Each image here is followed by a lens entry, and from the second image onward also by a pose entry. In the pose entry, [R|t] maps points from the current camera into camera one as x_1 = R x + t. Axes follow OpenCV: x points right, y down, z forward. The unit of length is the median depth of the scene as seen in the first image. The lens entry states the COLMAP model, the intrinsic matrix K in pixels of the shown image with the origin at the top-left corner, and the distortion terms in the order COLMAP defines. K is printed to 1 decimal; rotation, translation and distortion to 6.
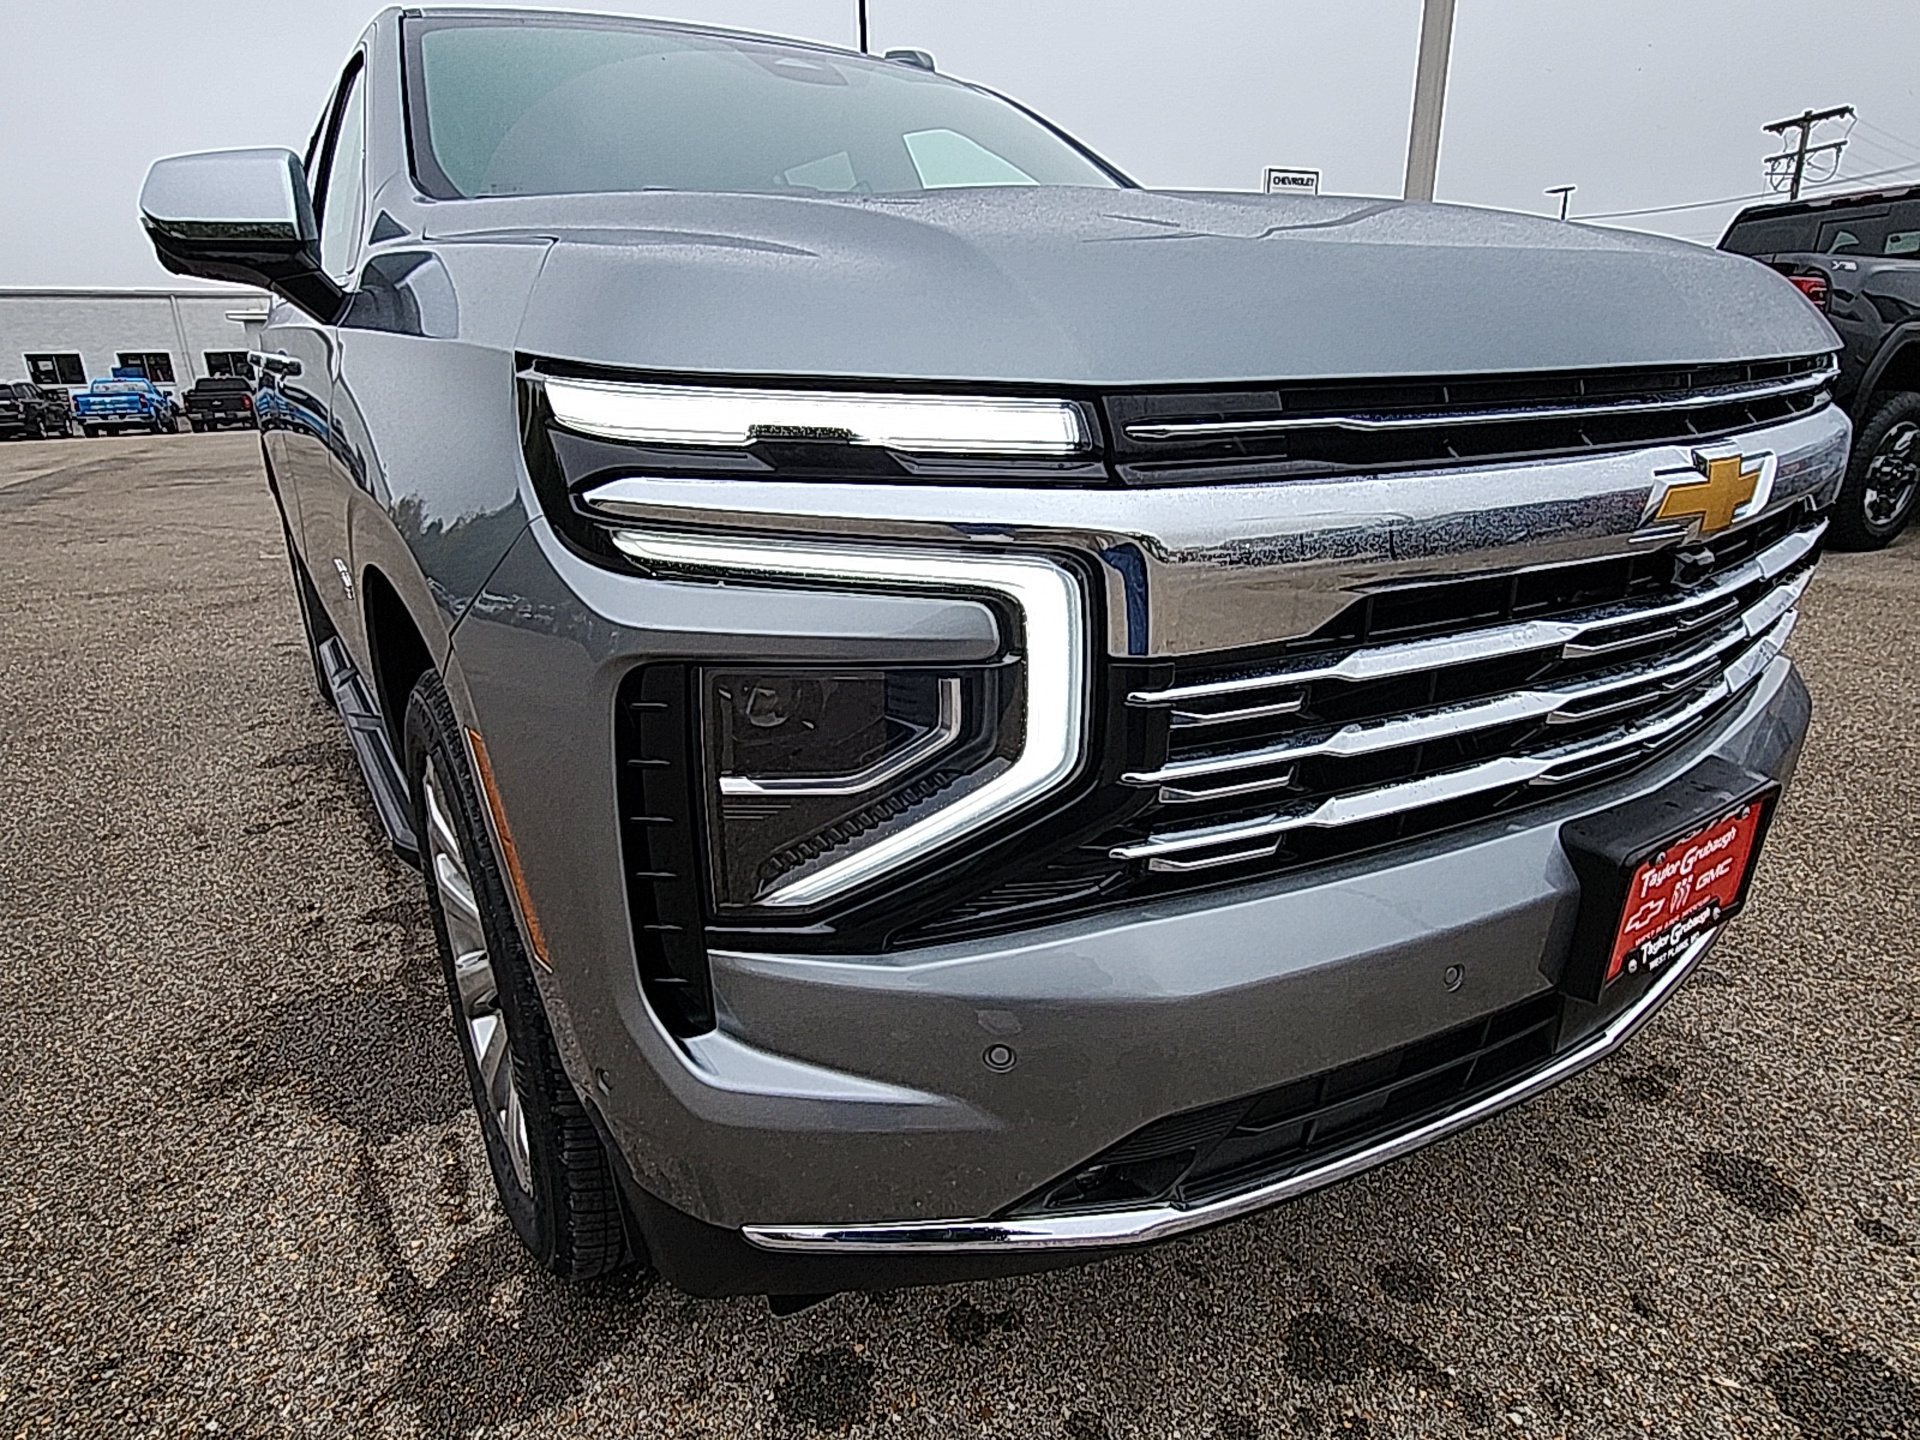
lens RADIAL K [[1058.3, 0, 940.9], [0, 1058.3, 718.4], [0, 0, 1]] dist [0.002060, -0.000784]
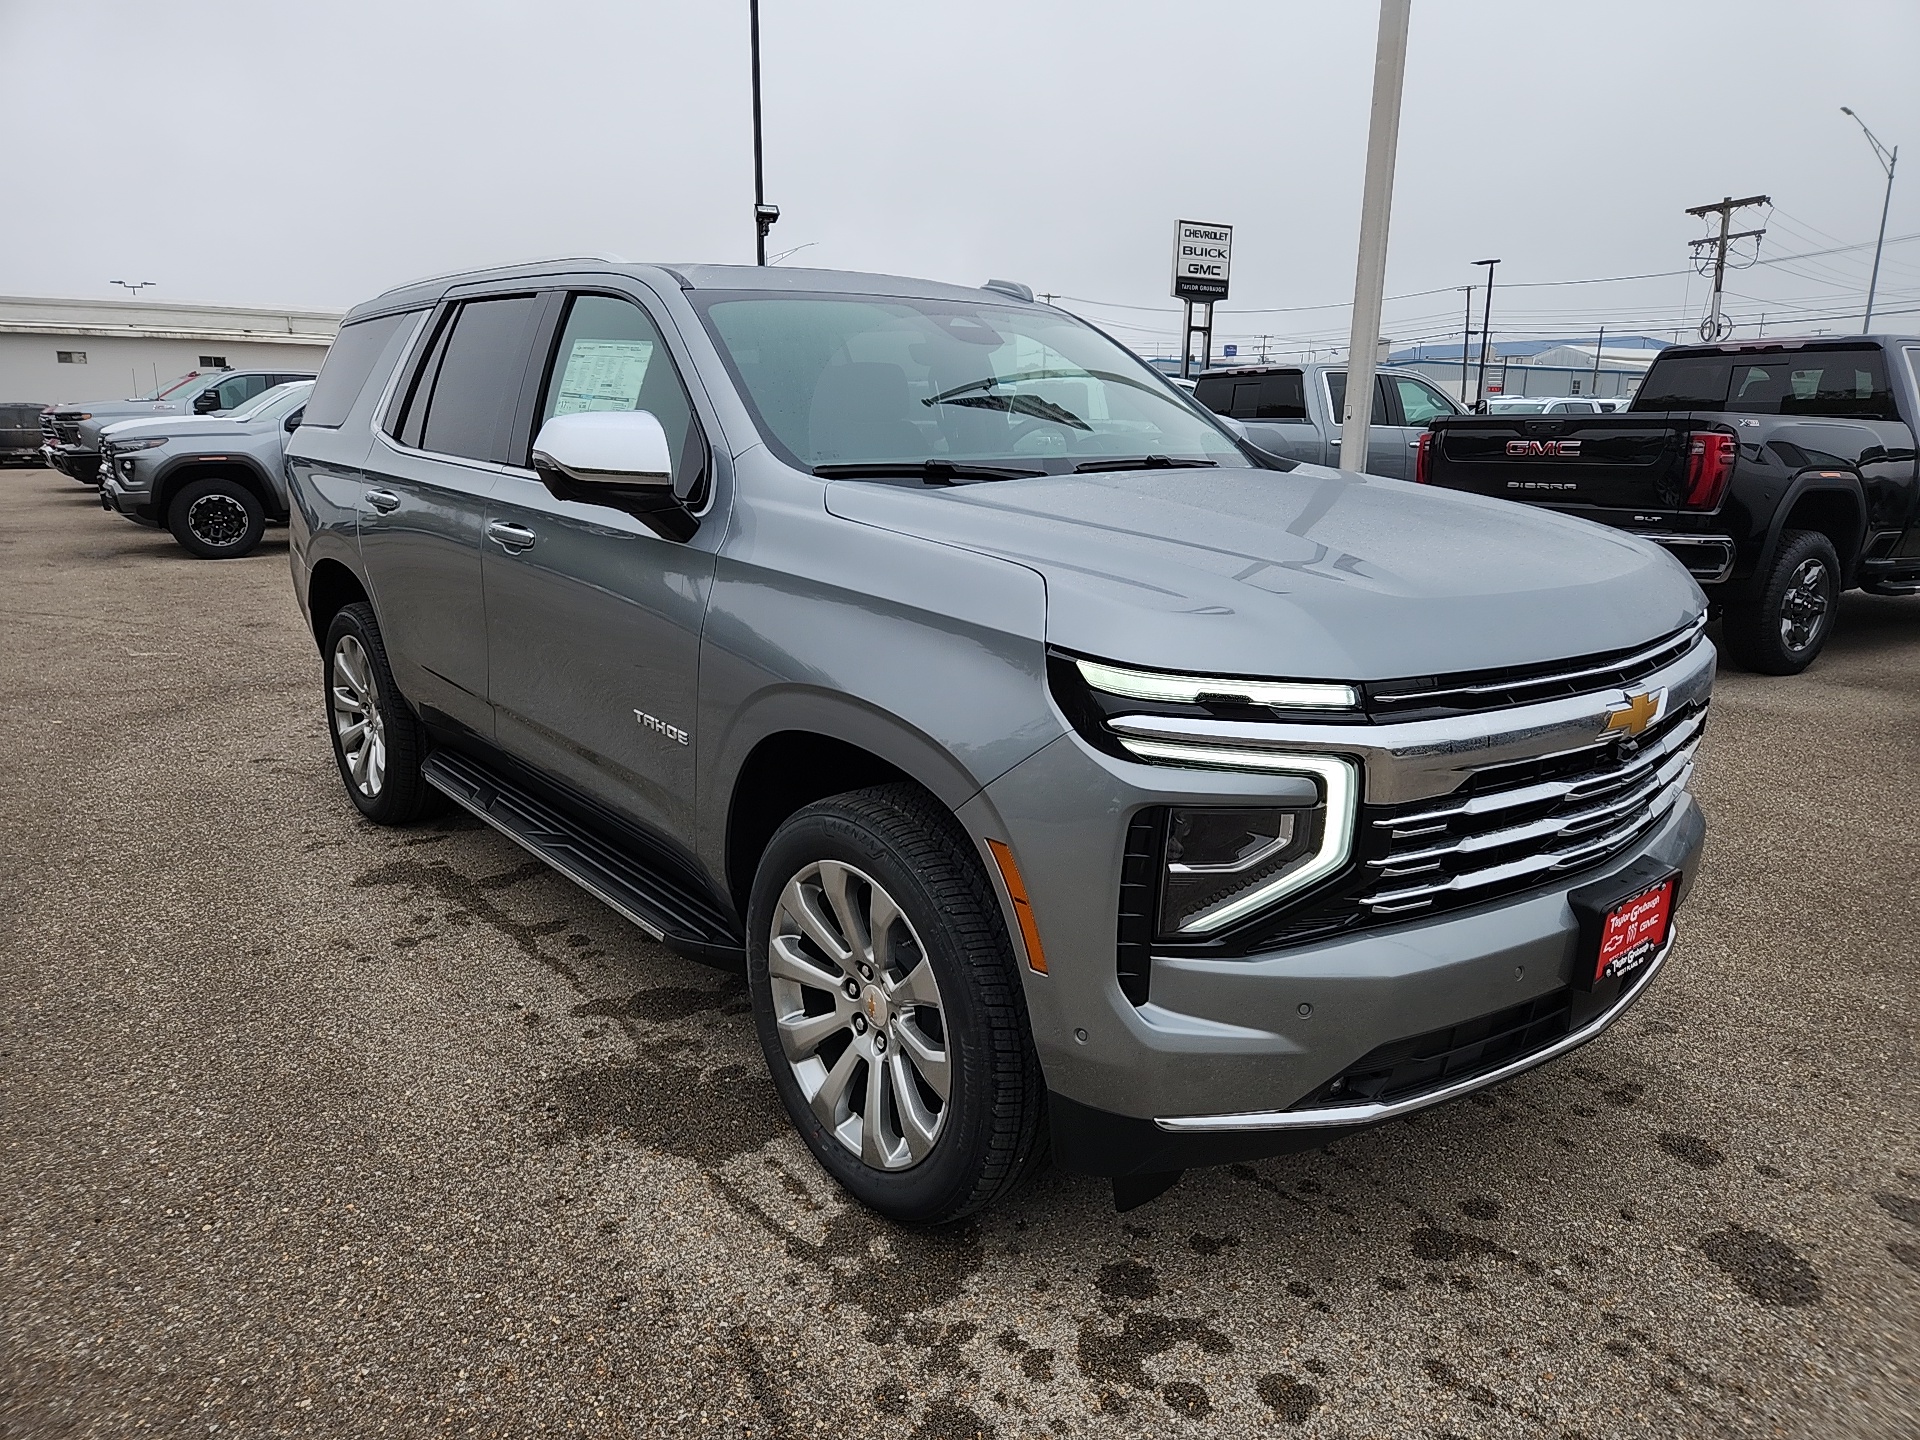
lens RADIAL K [[1287.5, 0, 964.5], [0, 1287.5, 712.9], [0, 0, 1]] dist [0.059866, -0.047754]
pose [[0.990786, 0.008112, 0.135190, -0.715585], [0.004631, 0.995592, -0.093680, -0.000863], [-0.135354, 0.093443, 0.986381, -1.051004]]
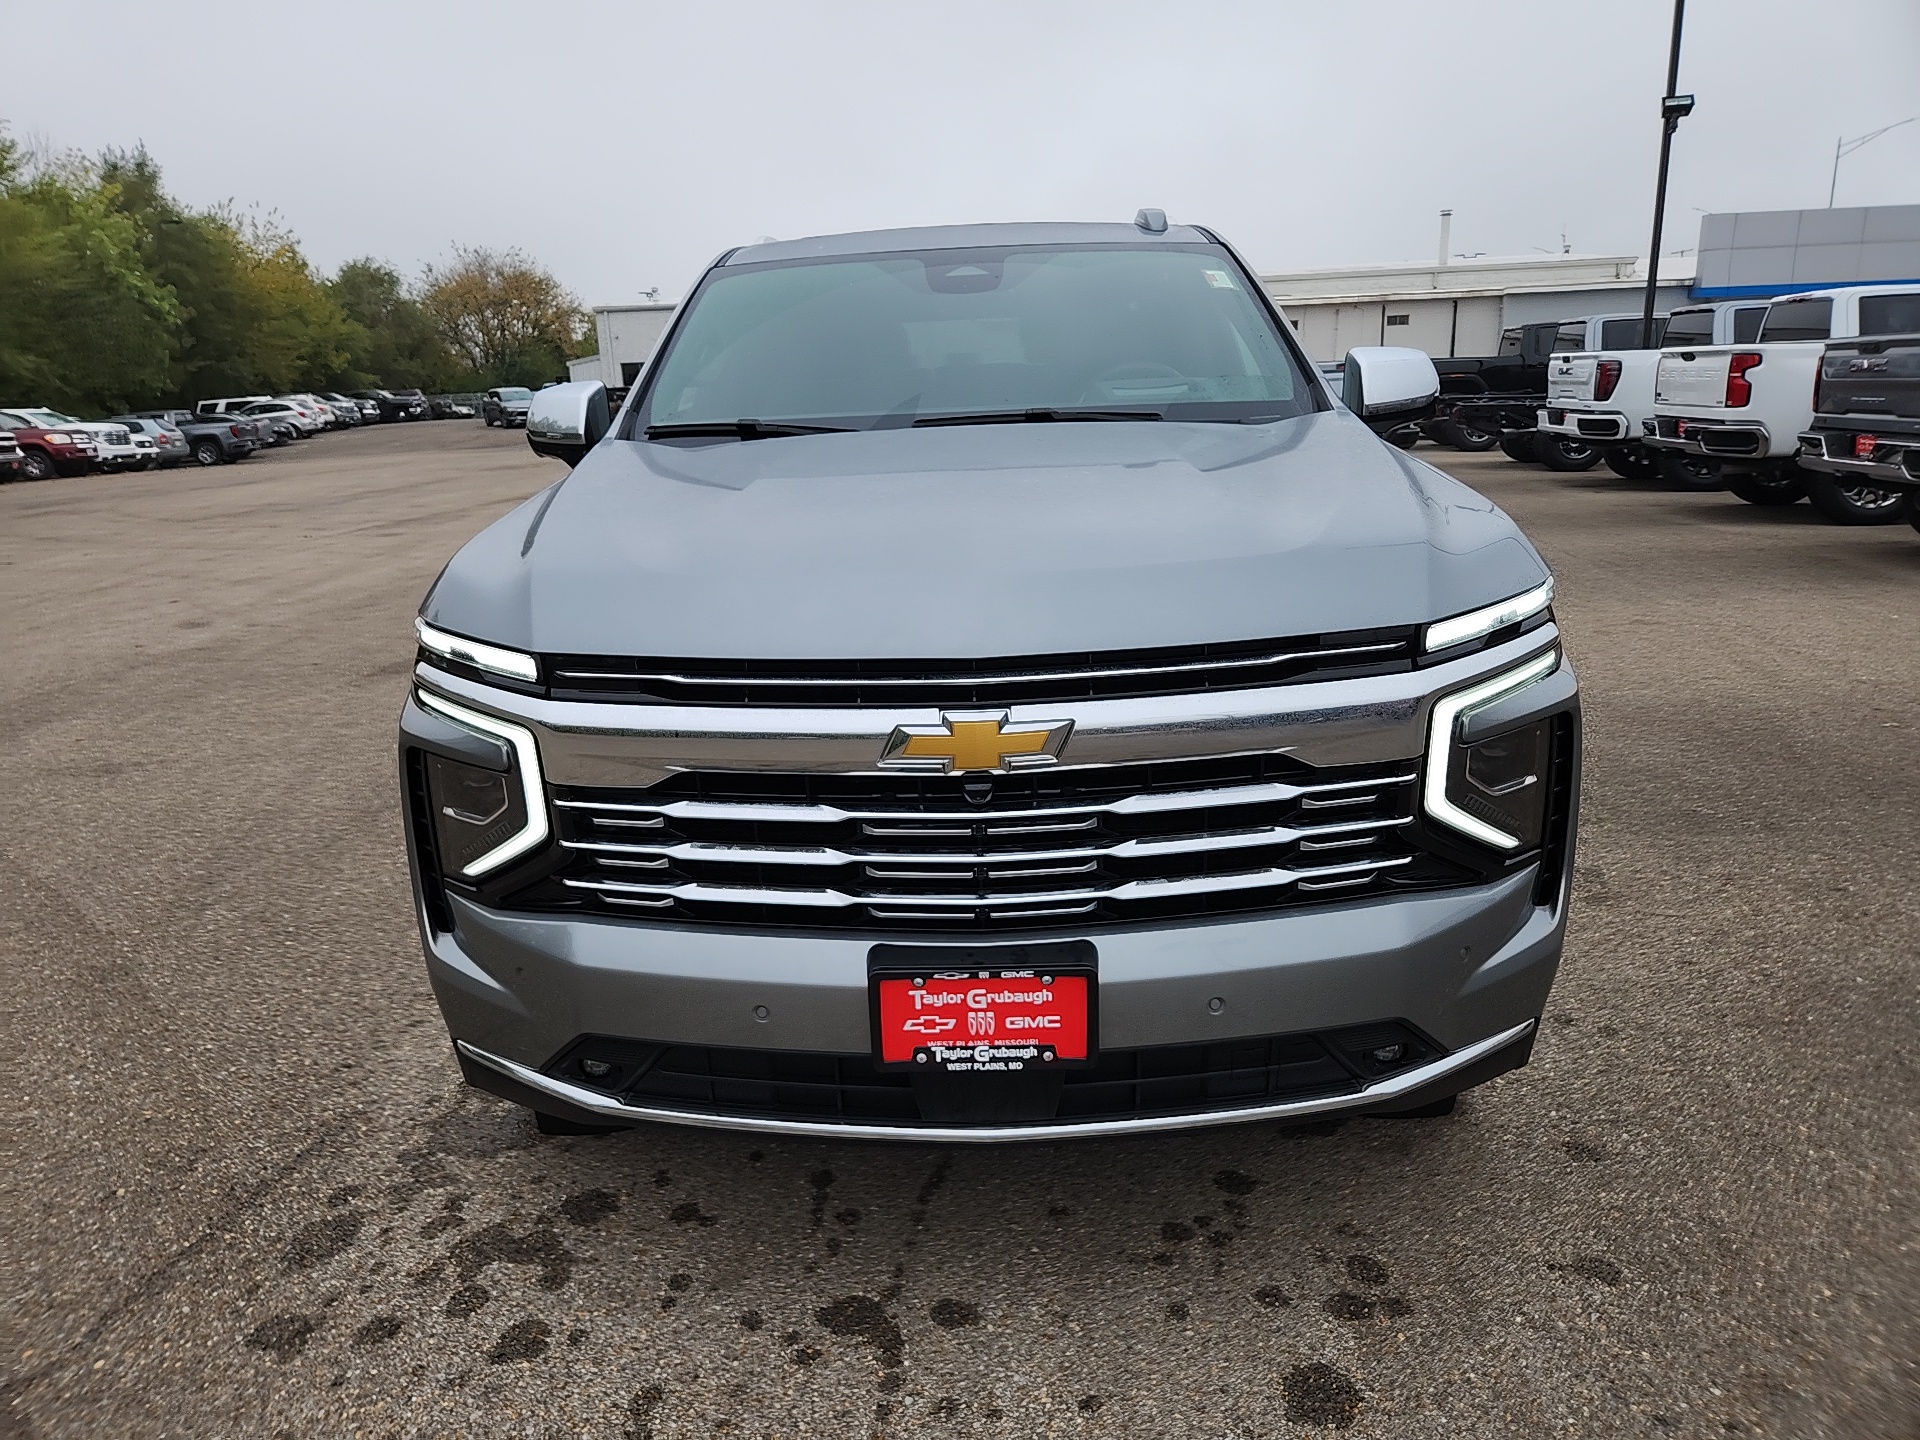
lens RADIAL K [[1287.5, 0, 928.7], [0, 1287.5, 726.3], [0, 0, 1]] dist [0.059866, -0.047754]
pose [[0.812939, 0.147568, -0.563342, 1.566975], [-0.168076, 0.985650, 0.015647, -0.236182], [0.557567, 0.081964, 0.826076, -0.471478]]
